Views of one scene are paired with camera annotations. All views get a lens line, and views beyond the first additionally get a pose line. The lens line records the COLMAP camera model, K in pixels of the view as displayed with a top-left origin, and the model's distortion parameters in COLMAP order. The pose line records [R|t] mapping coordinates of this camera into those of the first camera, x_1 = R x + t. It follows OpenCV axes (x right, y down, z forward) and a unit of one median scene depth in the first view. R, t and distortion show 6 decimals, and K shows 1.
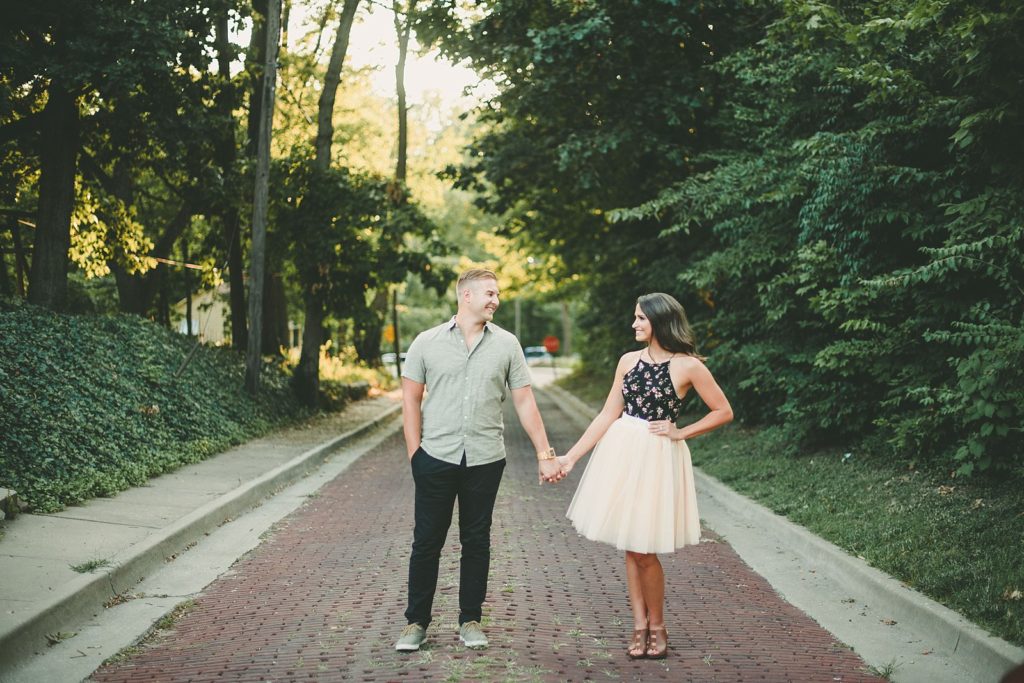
lens RADIAL K [[1440.3, 0, 512.0], [0, 1440.3, 341.5], [0, 0, 1]] dist [-0.034330, -0.058261]
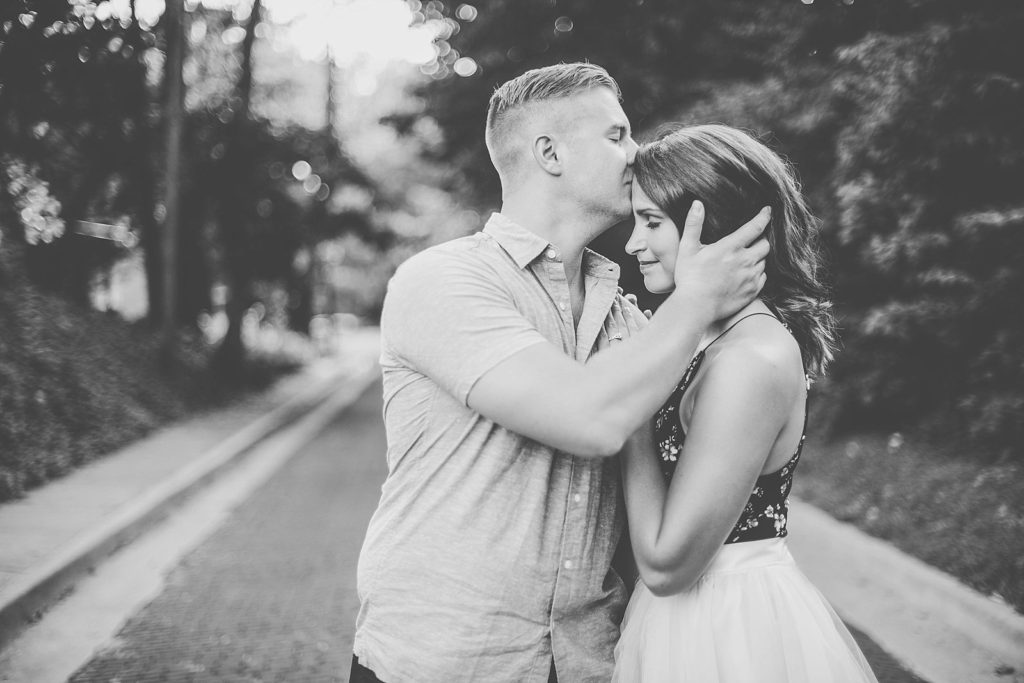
lens RADIAL K [[1440.3, 0, 512.0], [0, 1440.3, 341.5], [0, 0, 1]] dist [-0.034330, -0.058261]
pose [[0.998637, -0.019278, 0.048496, -0.013539], [0.018121, 0.999543, 0.024185, -0.000046], [-0.048940, -0.023273, 0.998531, 0.118111]]
